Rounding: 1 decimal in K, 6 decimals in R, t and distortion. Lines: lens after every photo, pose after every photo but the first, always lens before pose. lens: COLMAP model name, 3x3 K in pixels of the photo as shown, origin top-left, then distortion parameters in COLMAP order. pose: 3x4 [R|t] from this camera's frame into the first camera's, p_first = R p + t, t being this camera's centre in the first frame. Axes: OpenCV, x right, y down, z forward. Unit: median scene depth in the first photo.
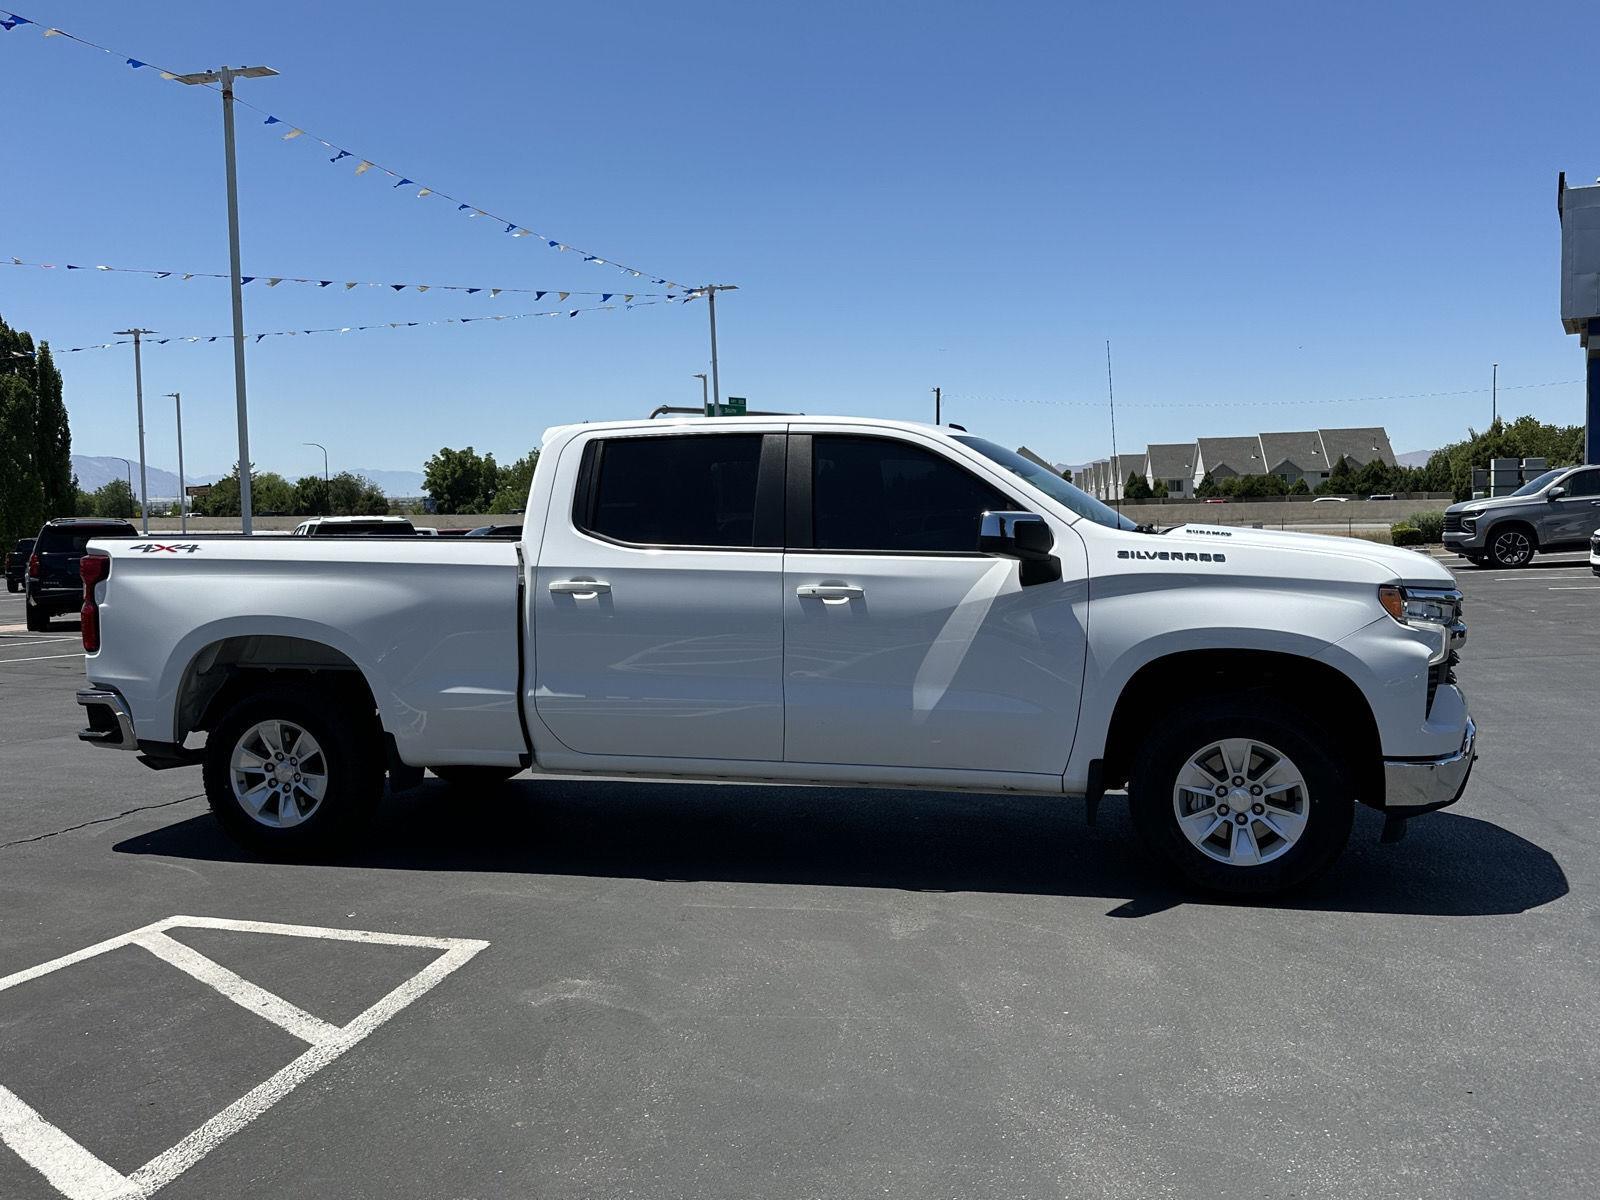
lens RADIAL K [[1370.1, 0, 812.3], [0, 1370.1, 606.3], [0, 0, 1]] dist [0.152595, -0.287504]
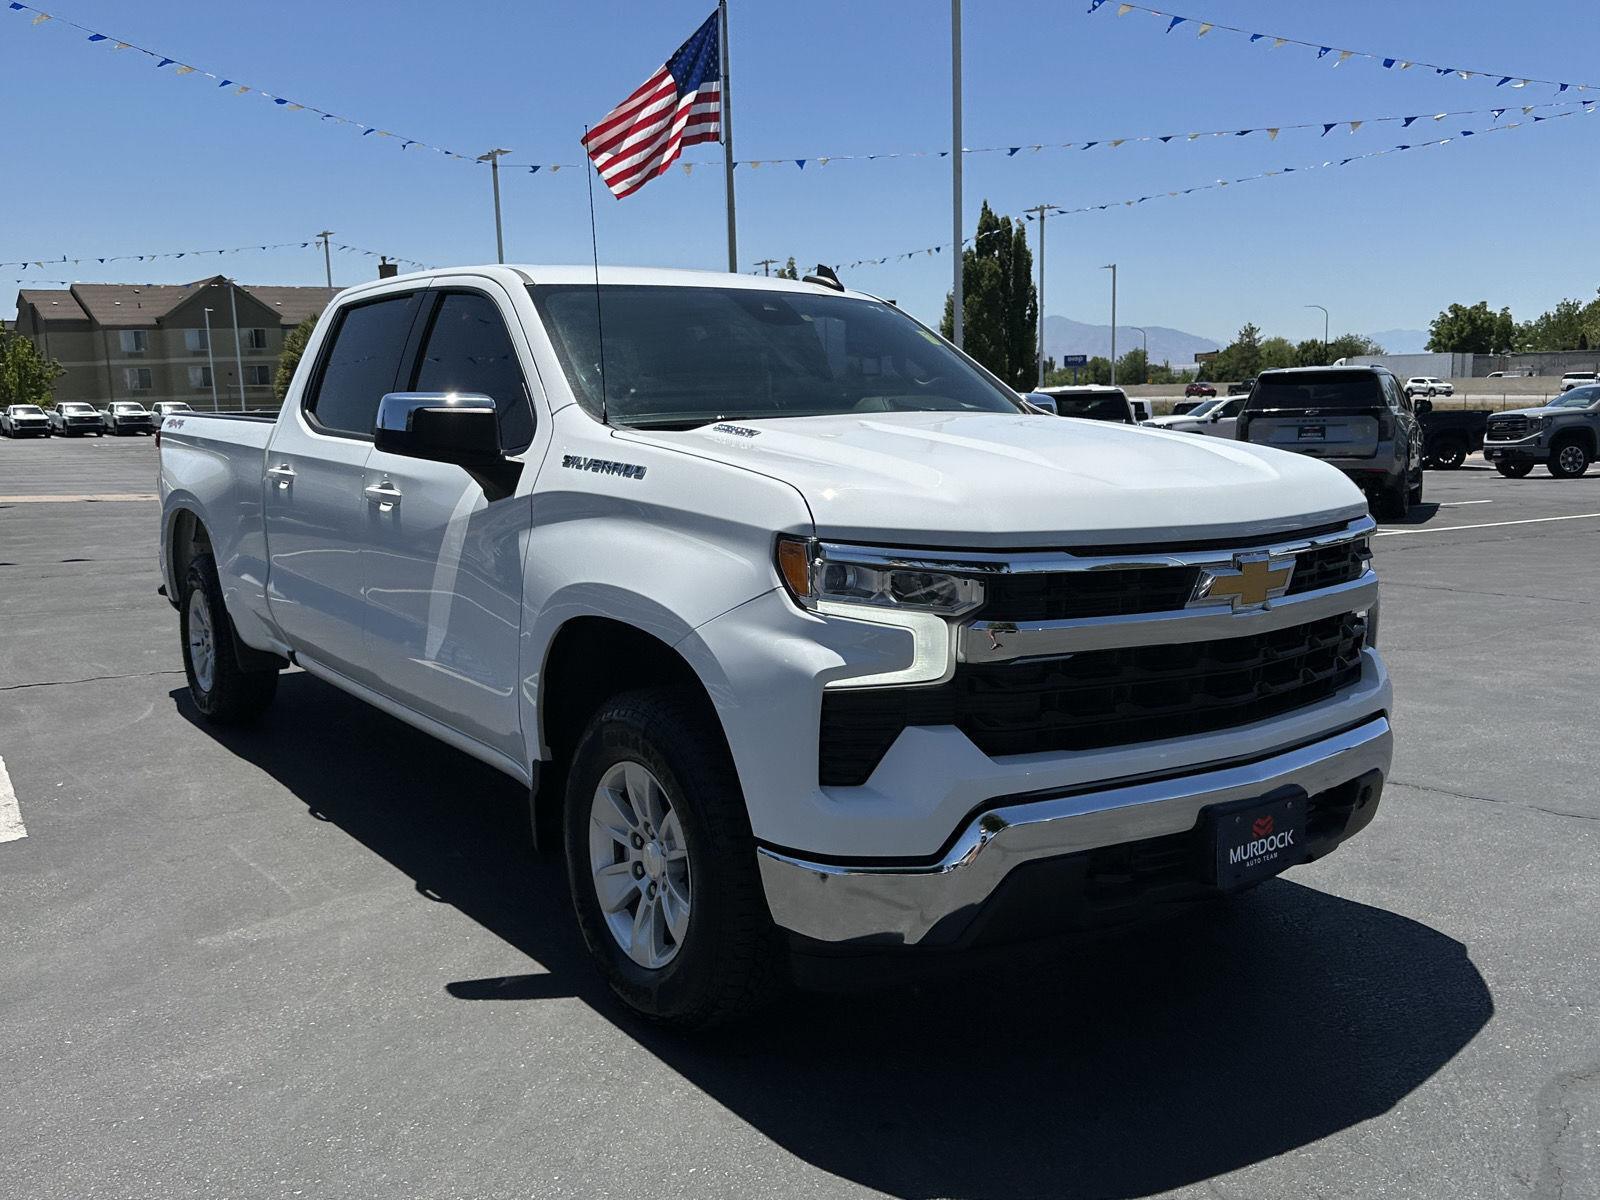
lens RADIAL K [[1366.8, 0, 807.5], [0, 1366.8, 600.7], [0, 0, 1]] dist [0.171718, -0.359562]
pose [[0.760482, 0.098133, -0.641901, 0.620982], [-0.038483, 0.993588, 0.106307, -0.038084], [0.648217, -0.056142, 0.759383, 0.480415]]
